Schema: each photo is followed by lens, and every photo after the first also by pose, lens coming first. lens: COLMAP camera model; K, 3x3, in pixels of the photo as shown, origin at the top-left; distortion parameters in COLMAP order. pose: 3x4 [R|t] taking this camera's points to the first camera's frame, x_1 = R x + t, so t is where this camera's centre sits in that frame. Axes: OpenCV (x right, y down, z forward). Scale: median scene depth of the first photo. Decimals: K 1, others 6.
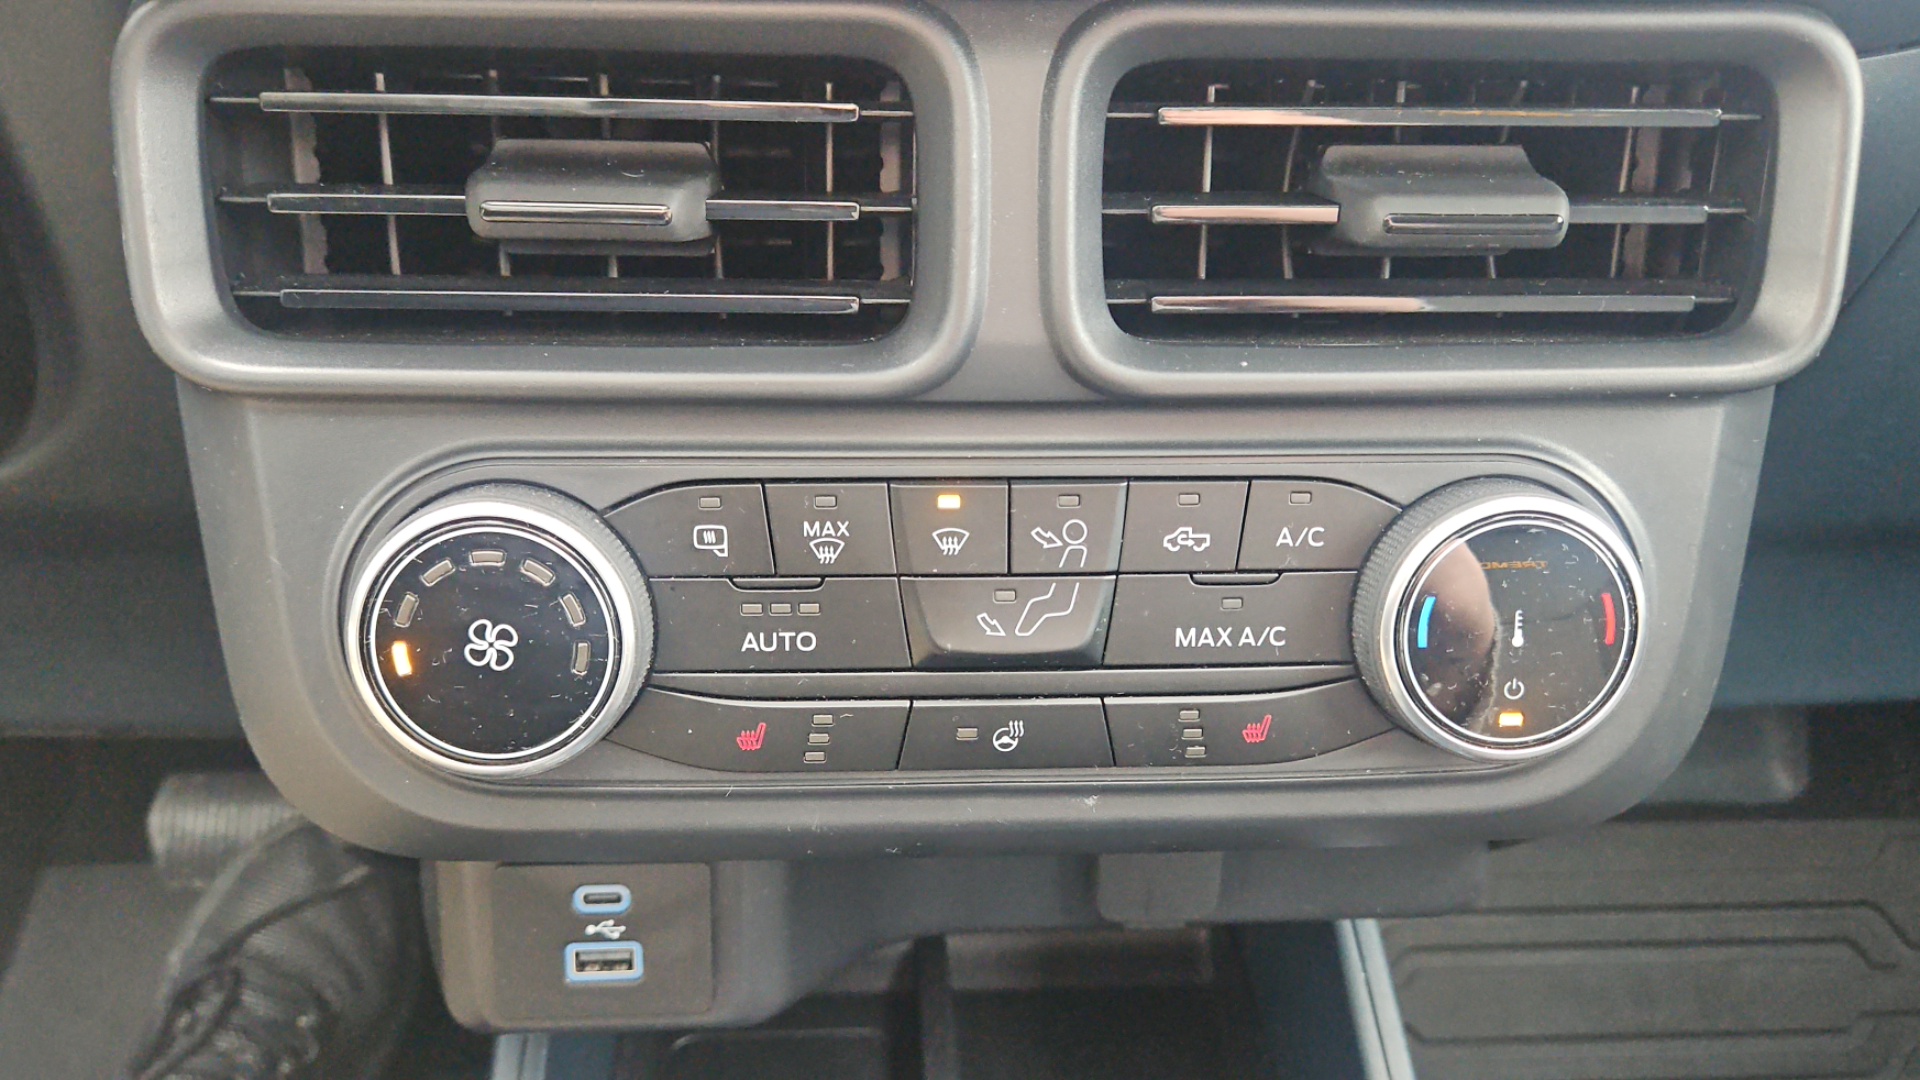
lens RADIAL K [[1458.7, 0, 960.0], [0, 1458.7, 540.0], [0, 0, 1]] dist [0.009632, -0.001683]
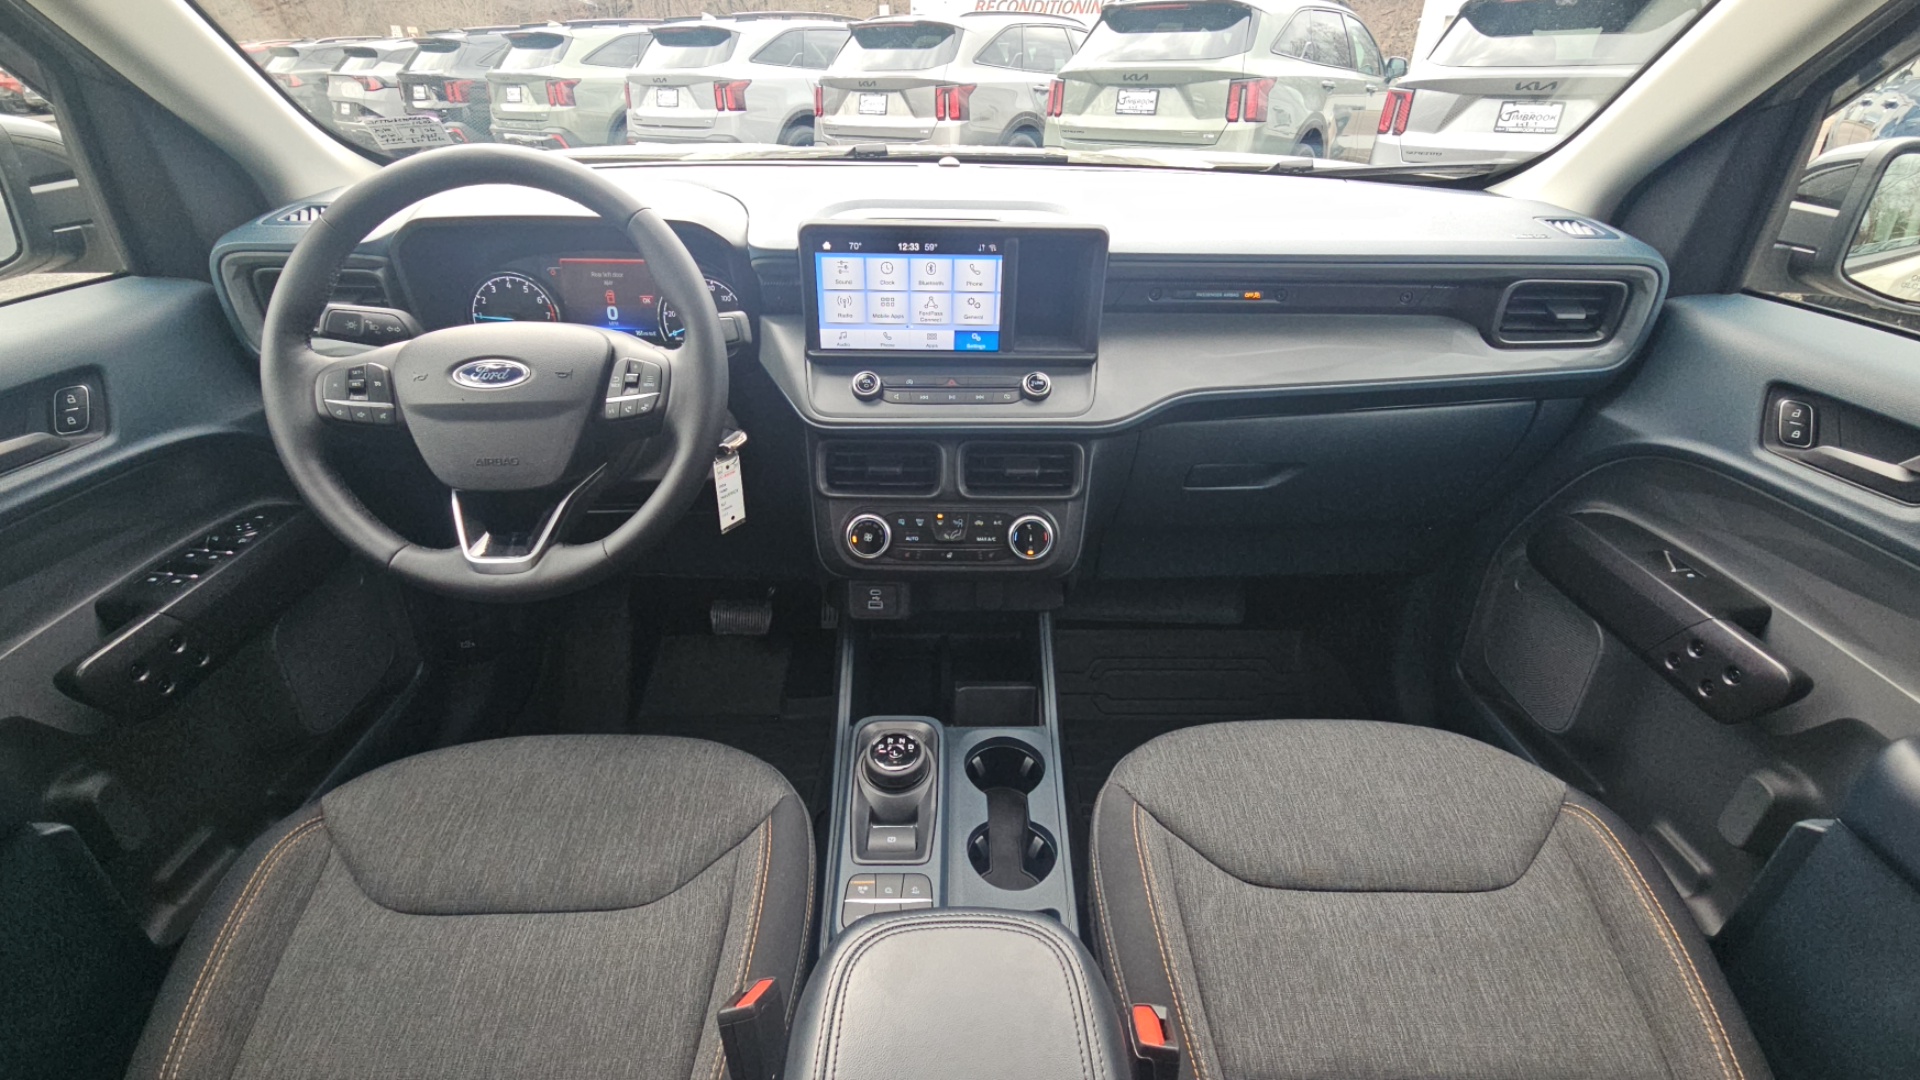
lens RADIAL K [[858.7, 0, 957.6], [0, 858.7, 532.2], [0, 0, 1]] dist [0.013242, -0.008148]
pose [[0.998886, 0.011887, -0.045667, 0.230047], [-0.012656, 0.999782, -0.016588, 0.099632], [0.045460, 0.017147, 0.998819, -2.589981]]
